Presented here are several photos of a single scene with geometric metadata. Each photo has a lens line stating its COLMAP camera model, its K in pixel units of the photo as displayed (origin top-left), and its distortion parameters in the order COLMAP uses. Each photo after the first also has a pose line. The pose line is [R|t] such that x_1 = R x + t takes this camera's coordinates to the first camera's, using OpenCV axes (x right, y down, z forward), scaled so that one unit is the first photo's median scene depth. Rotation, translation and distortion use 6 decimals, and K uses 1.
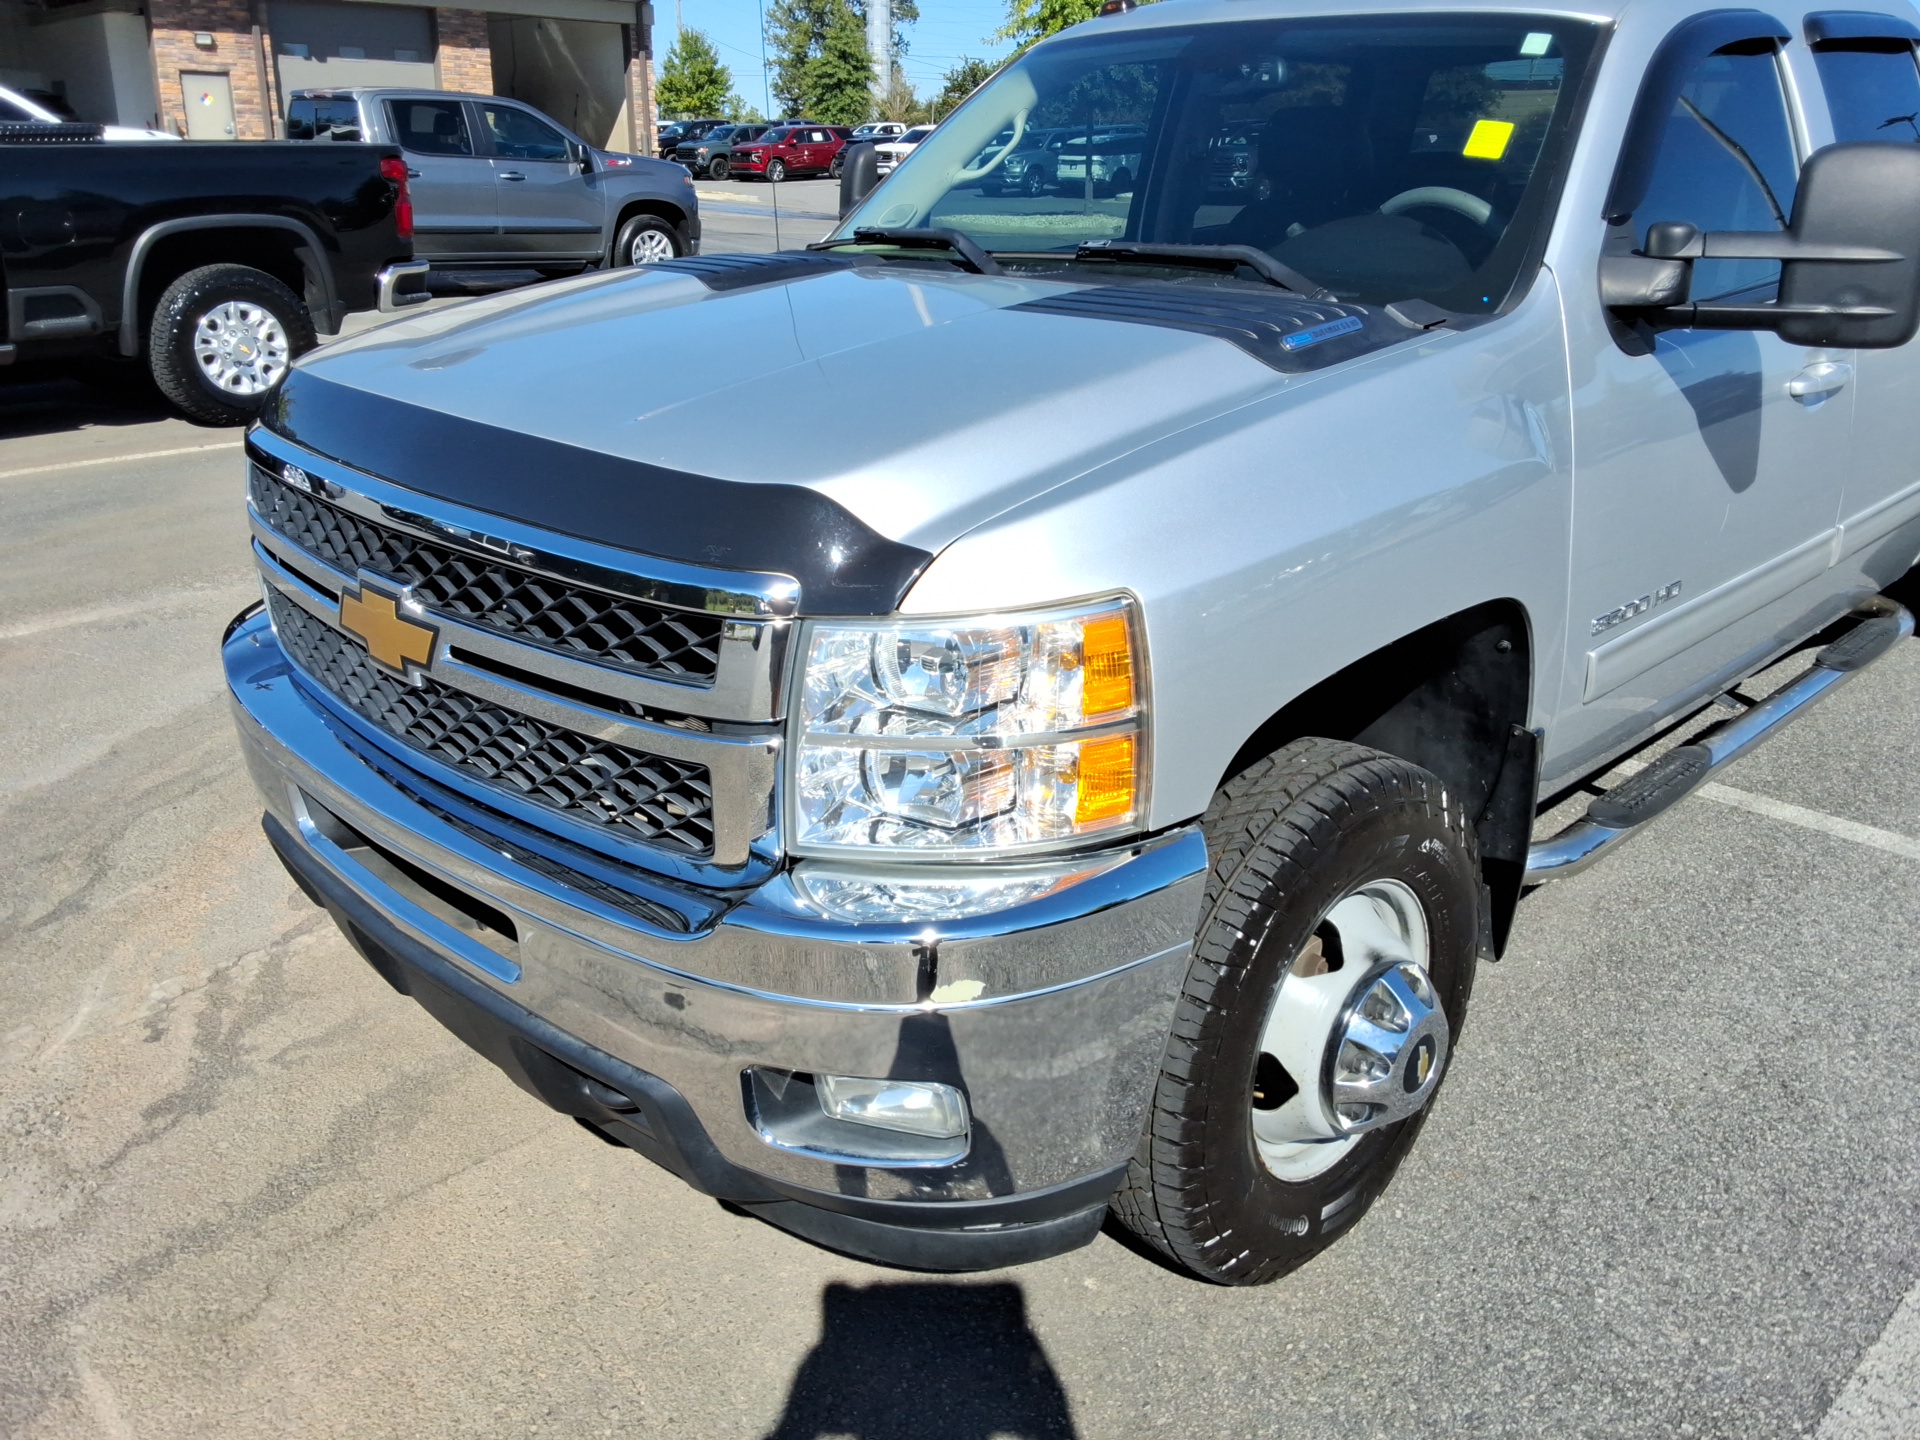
lens RADIAL K [[1540.5, 0, 976.2], [0, 1540.5, 719.6], [0, 0, 1]] dist [0.095840, -0.150241]
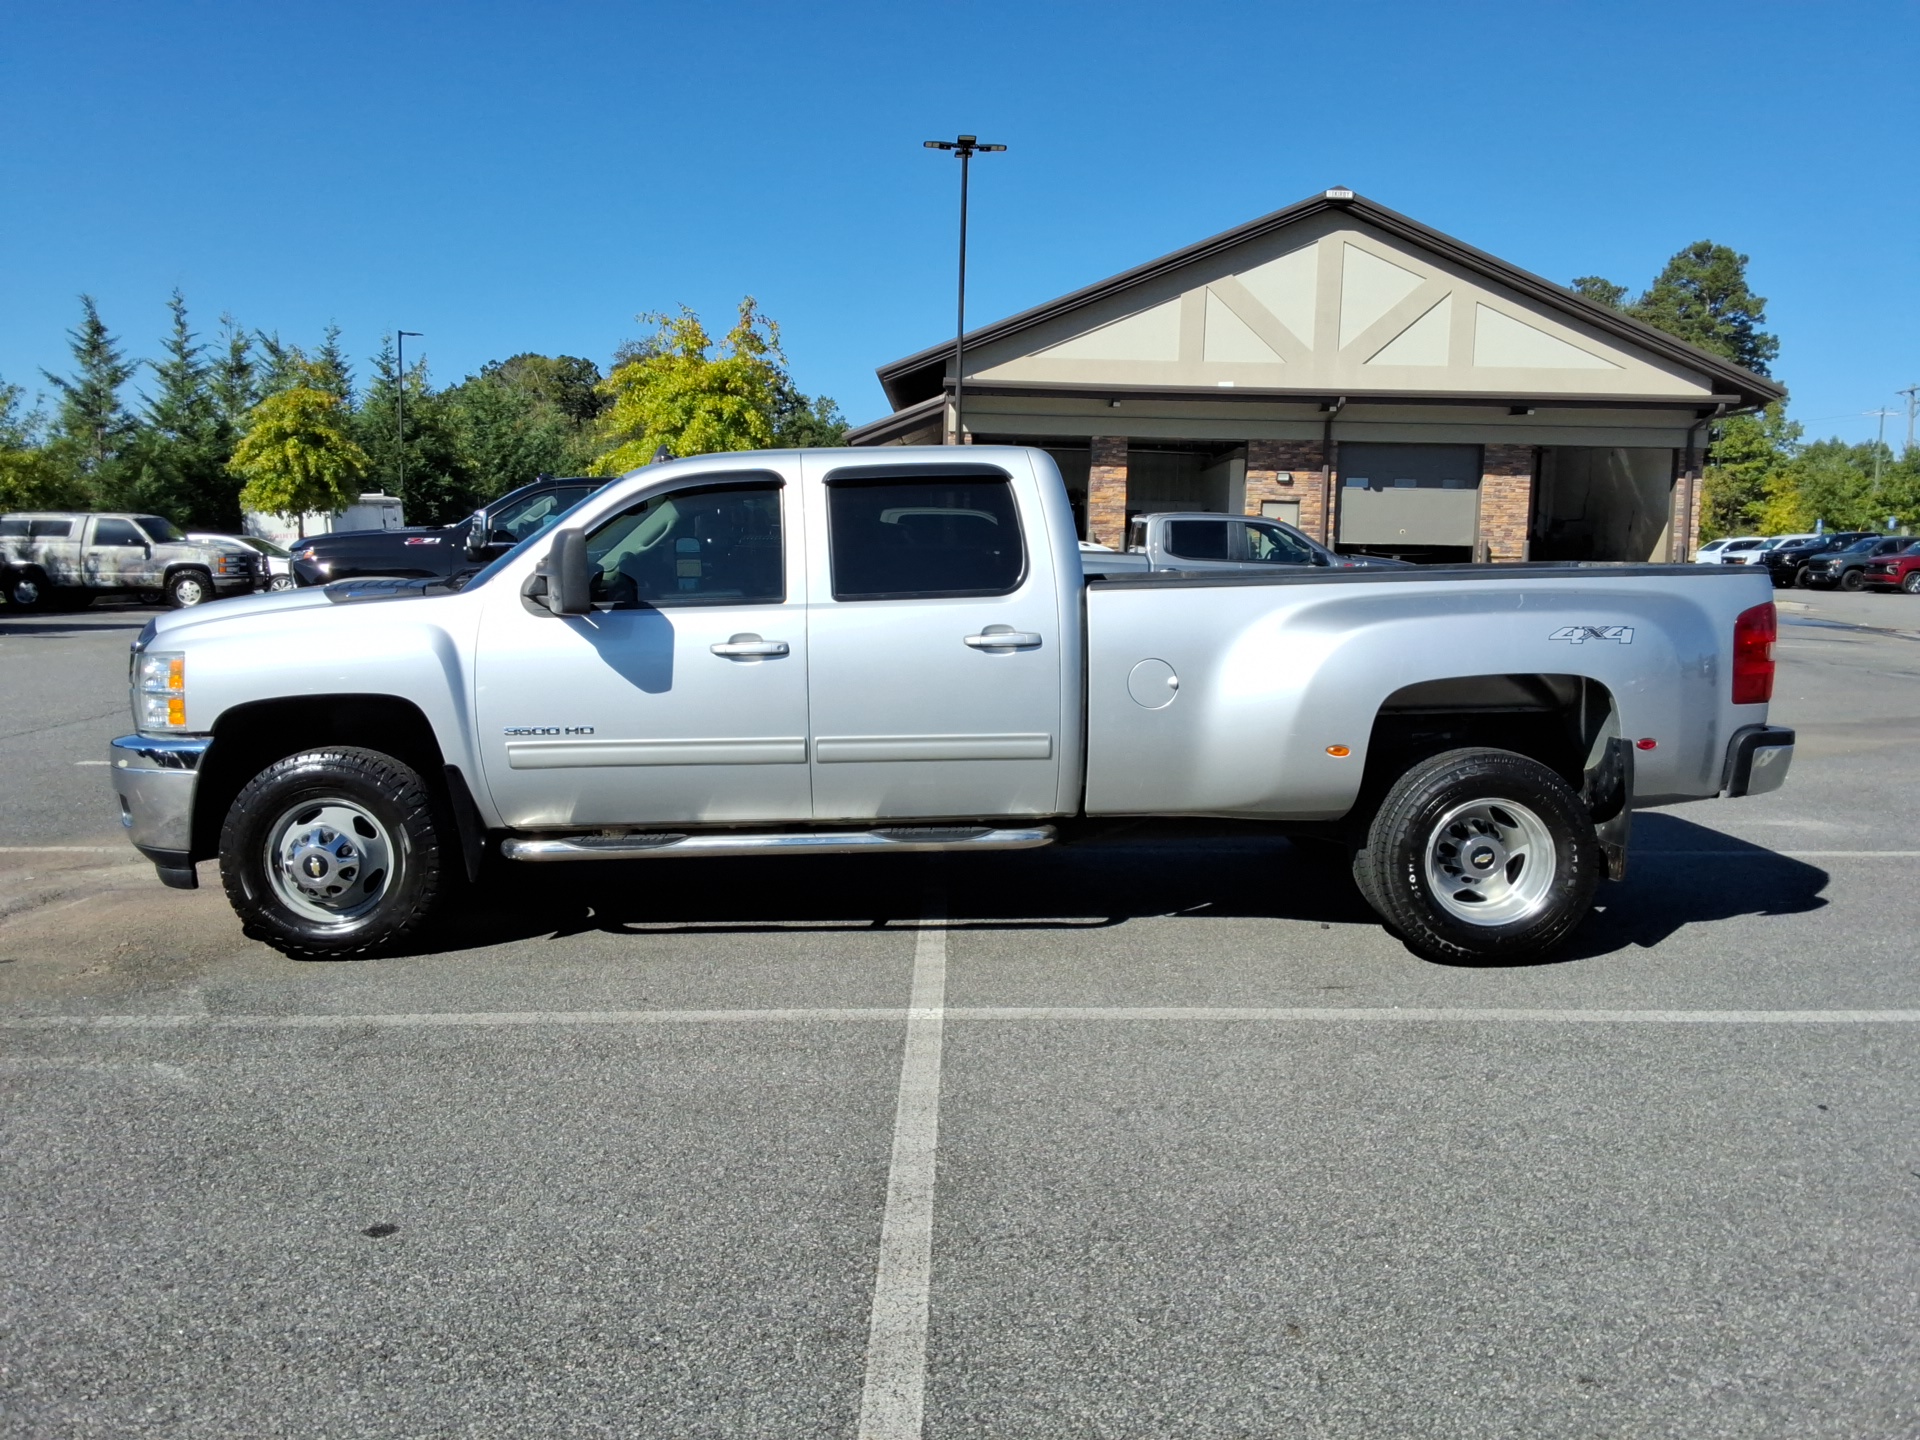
lens RADIAL K [[1540.5, 0, 973.1], [0, 1540.5, 720.1], [0, 0, 1]] dist [0.095840, -0.150241]
pose [[0.726531, 0.075422, -0.682981, 1.957843], [-0.241943, 0.958384, -0.151536, 0.081485], [0.643130, 0.275338, 0.714544, -0.138318]]
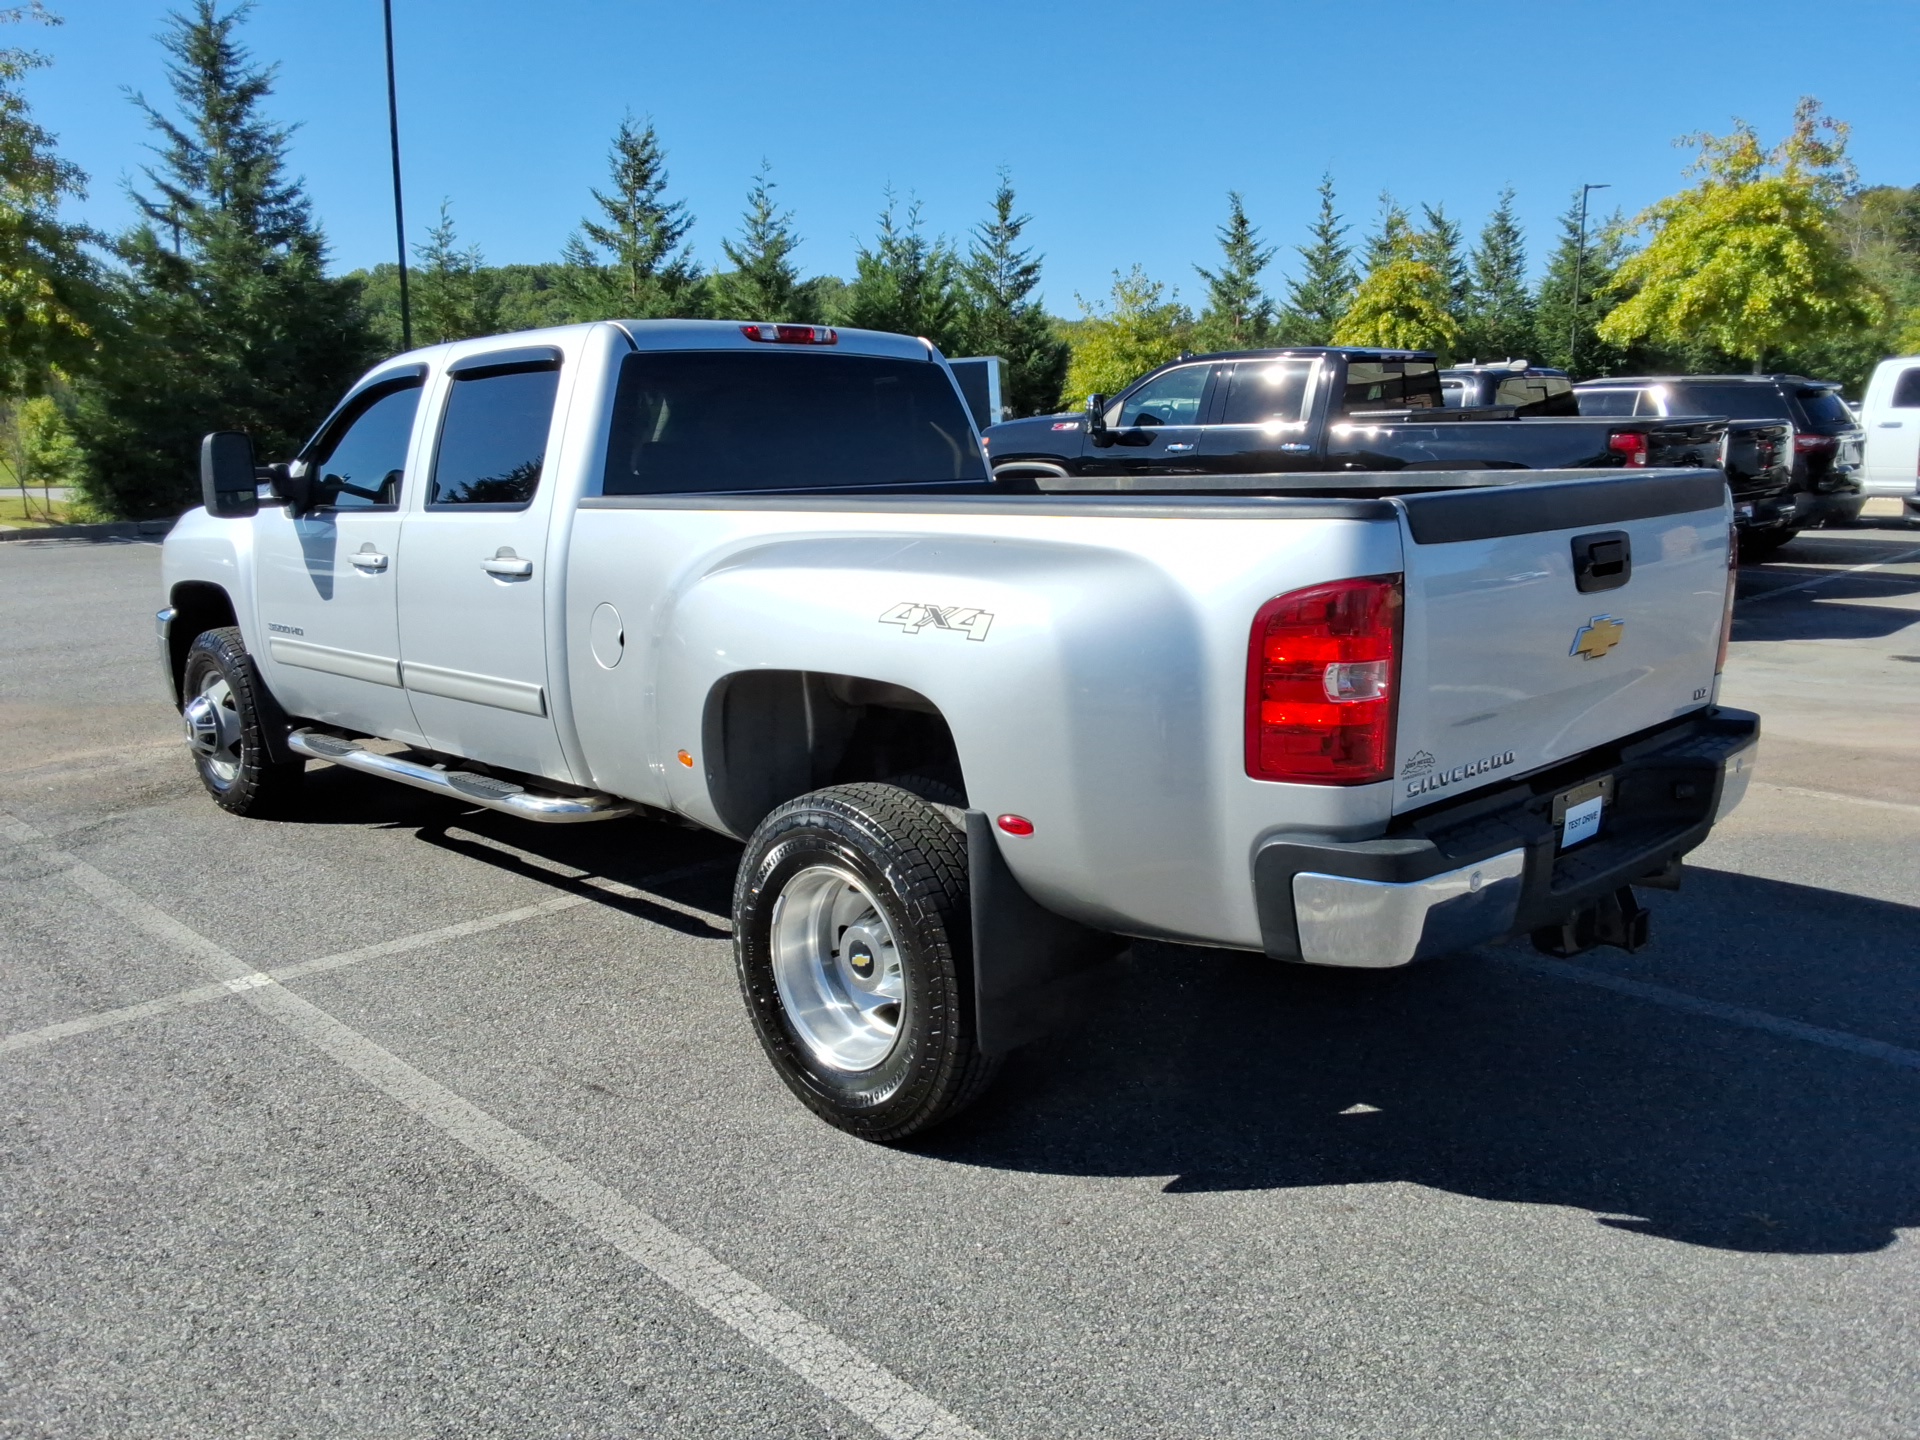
lens RADIAL K [[1540.5, 0, 983.6], [0, 1540.5, 712.7], [0, 0, 1]] dist [0.095840, -0.150241]
pose [[0.019569, 0.181433, -0.983209, 2.235325], [-0.336965, 0.927059, 0.164366, -0.571201], [0.941314, 0.328090, 0.079278, 1.533796]]
